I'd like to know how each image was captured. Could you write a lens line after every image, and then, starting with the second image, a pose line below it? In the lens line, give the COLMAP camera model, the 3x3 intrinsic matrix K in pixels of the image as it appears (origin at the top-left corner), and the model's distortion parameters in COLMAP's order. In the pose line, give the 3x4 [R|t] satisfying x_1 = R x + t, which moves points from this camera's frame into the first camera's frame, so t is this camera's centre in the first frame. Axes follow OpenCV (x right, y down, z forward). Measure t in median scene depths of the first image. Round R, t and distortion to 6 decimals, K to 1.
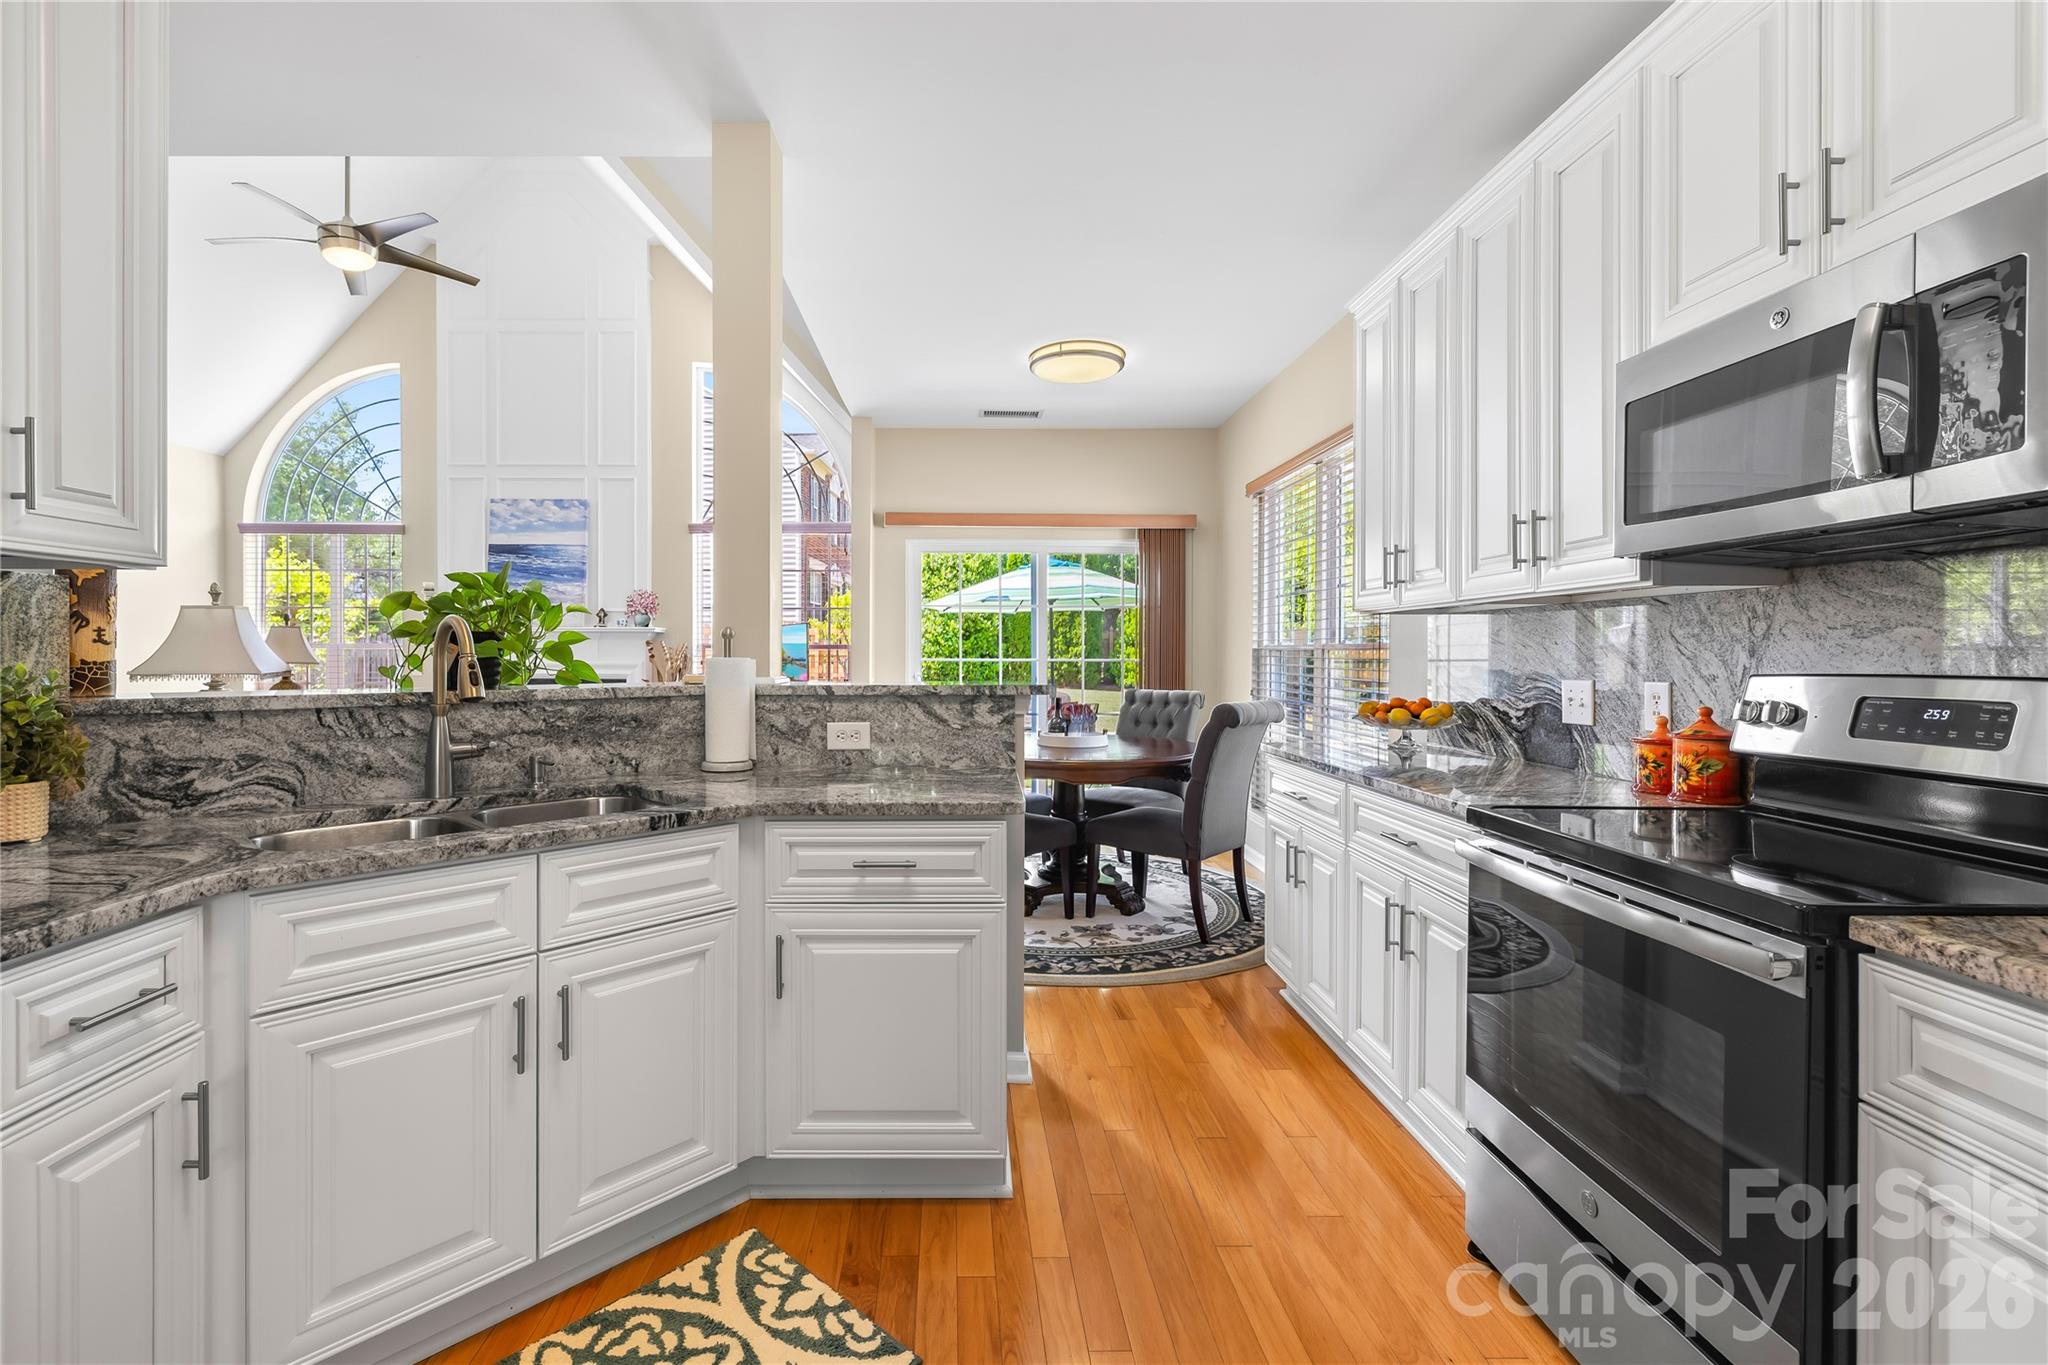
lens RADIAL K [[901.1, 0, 957.9], [0, 901.1, 651.2], [0, 0, 1]] dist [0.001309, 0.000275]
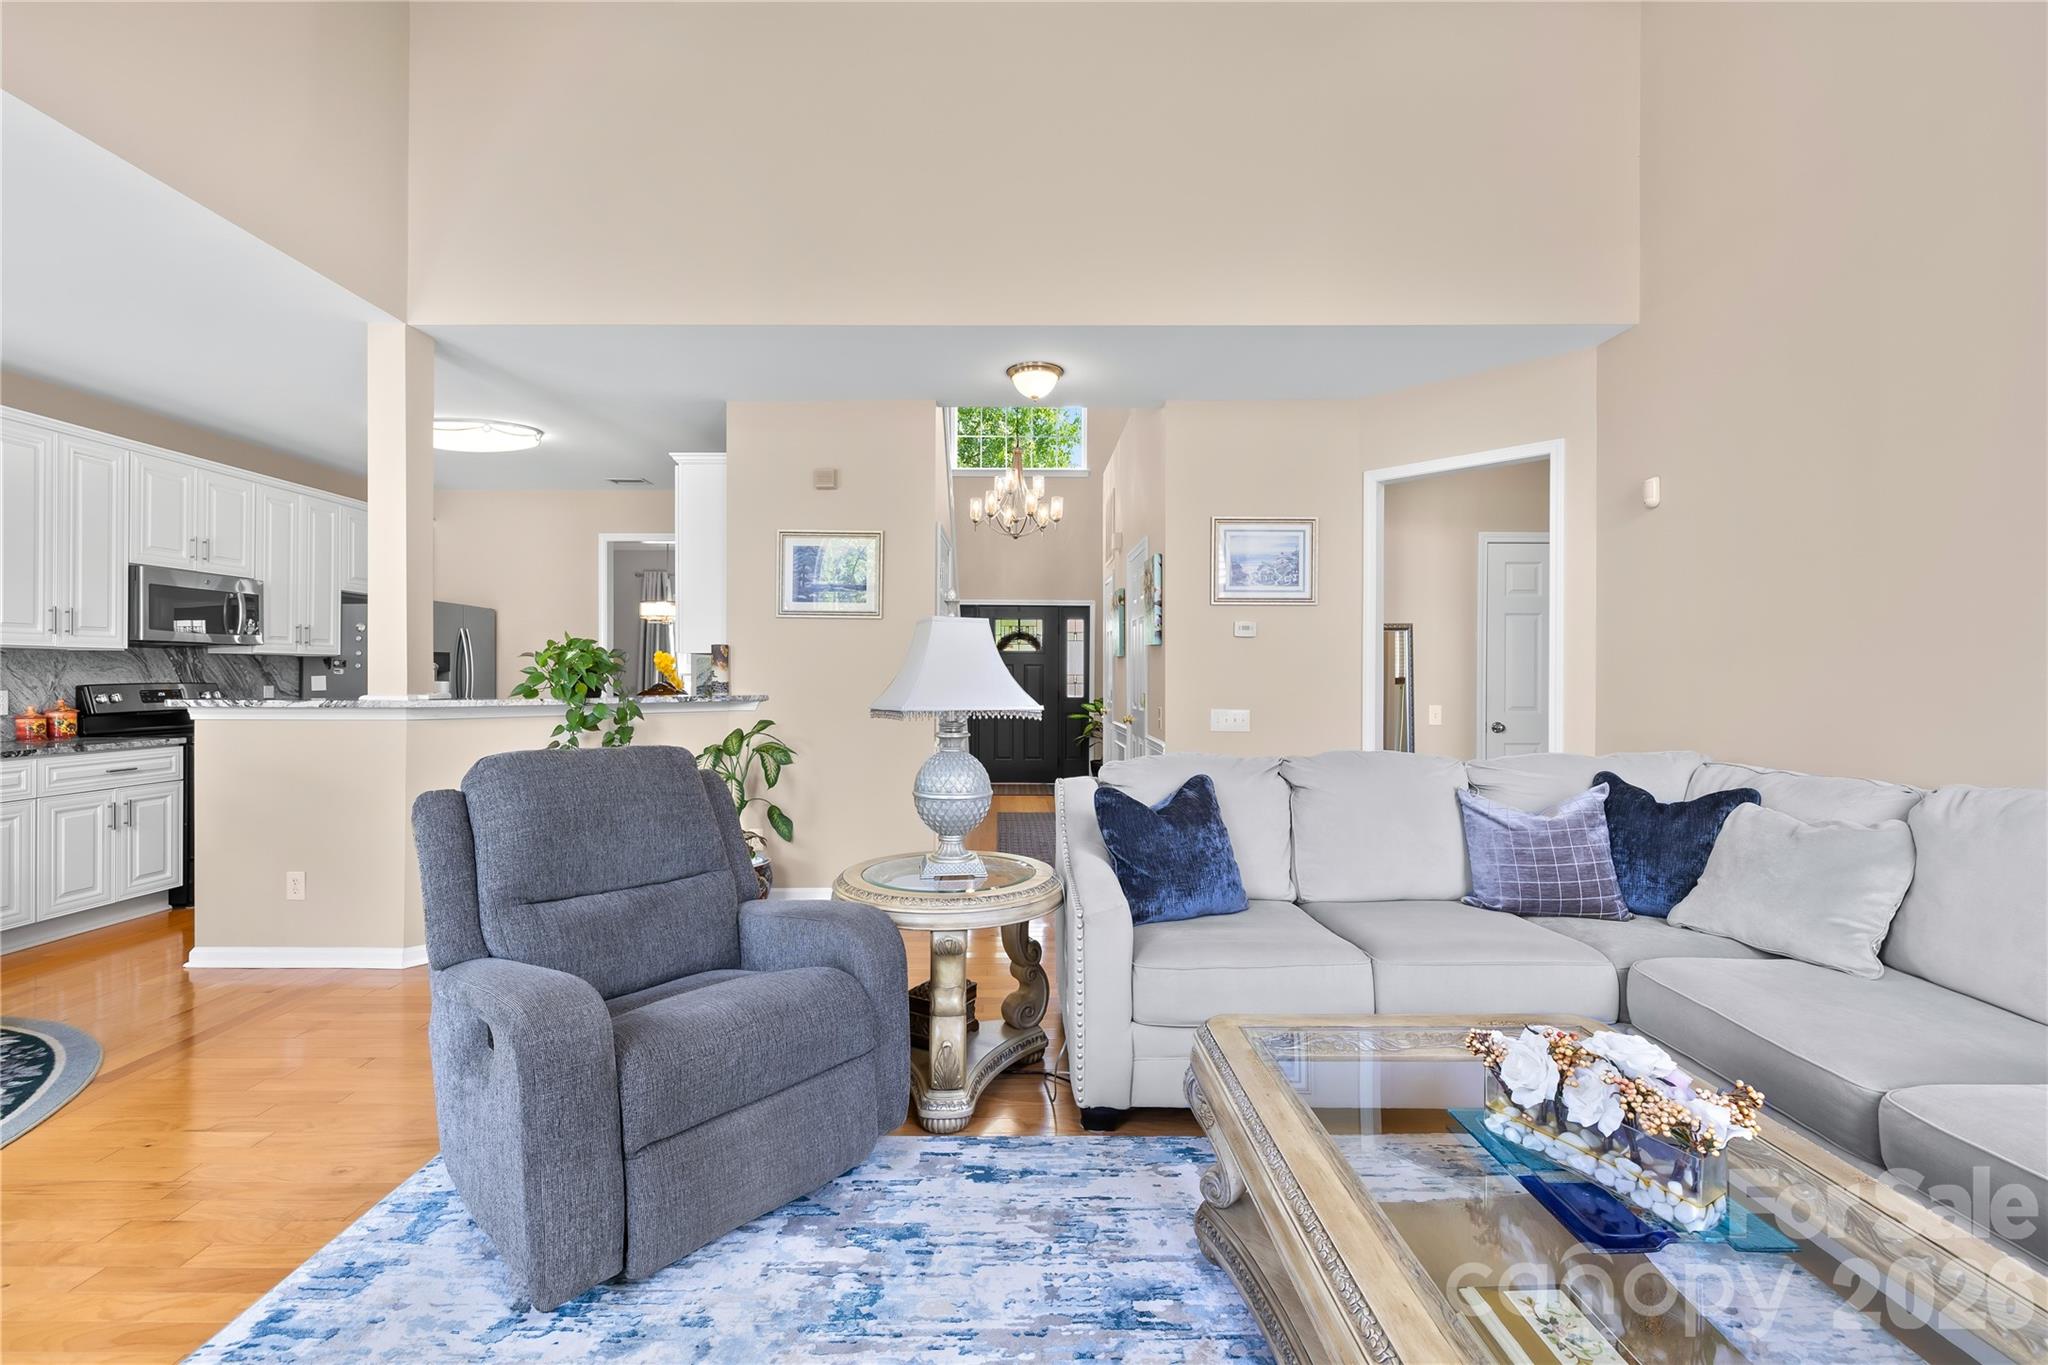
lens RADIAL K [[855.0, 0, 1008.0], [0, 855.0, 675.6], [0, 0, 1]] dist [-0.000231, -0.000341]
pose [[-0.999981, -0.005413, -0.002900, -1.366213], [-0.005401, 0.999976, -0.004368, -0.003043], [0.002924, -0.004352, -0.999986, 2.685000]]
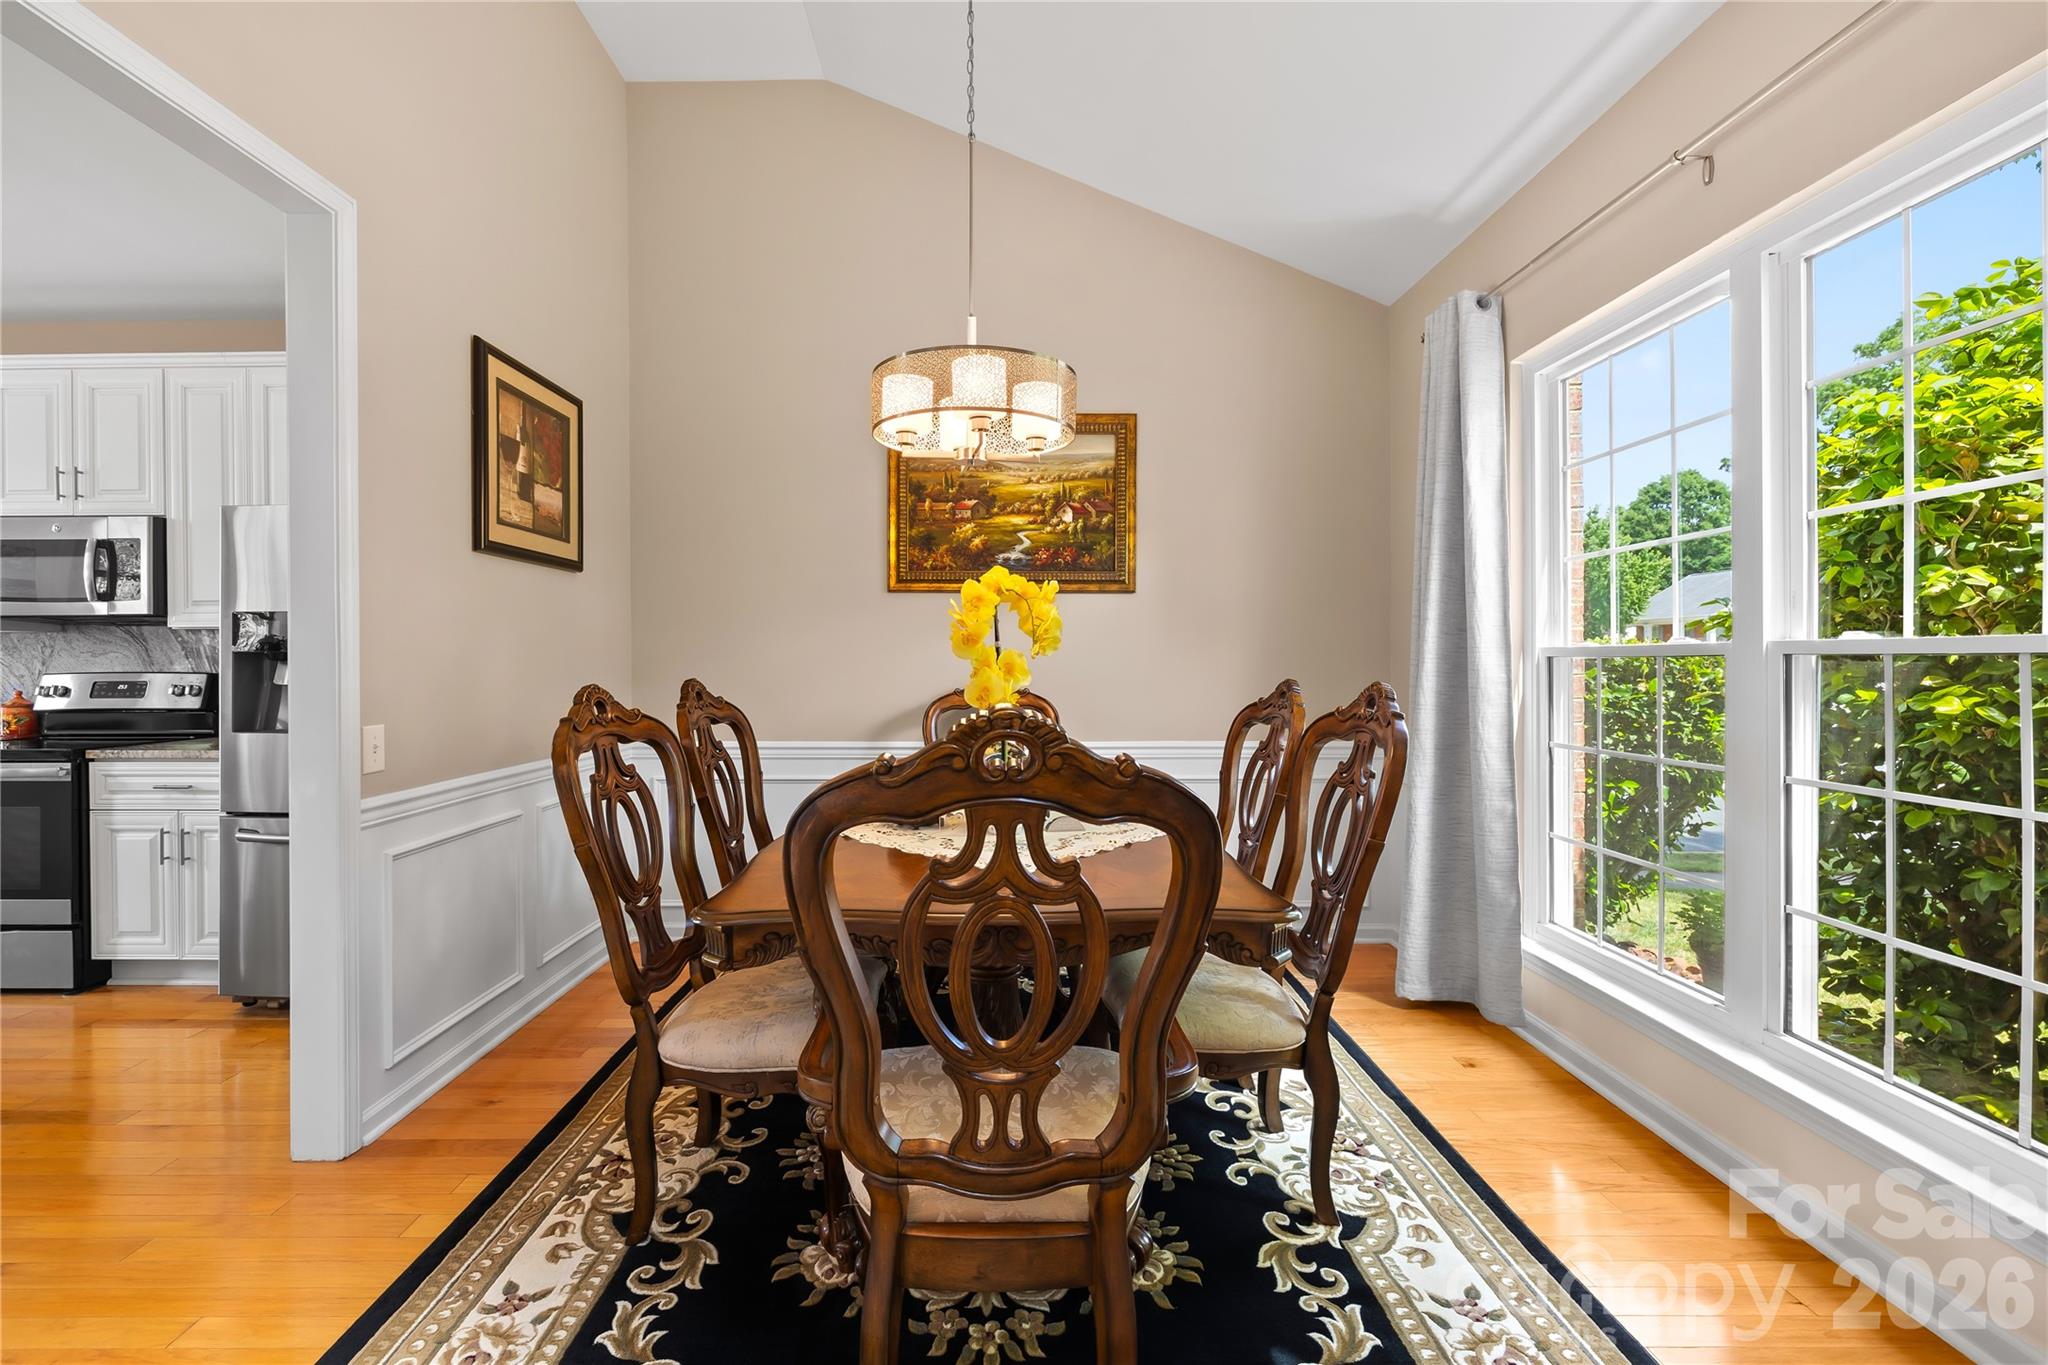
lens RADIAL K [[874.3, 0, 987.8], [0, 874.3, 671.5], [0, 0, 1]] dist [-0.001049, -0.000412]
pose [[0.009725, -0.014652, 0.999845, -0.888884], [-0.000160, 0.999893, 0.014654, -0.007647], [-0.999953, -0.000303, 0.009721, -0.957519]]
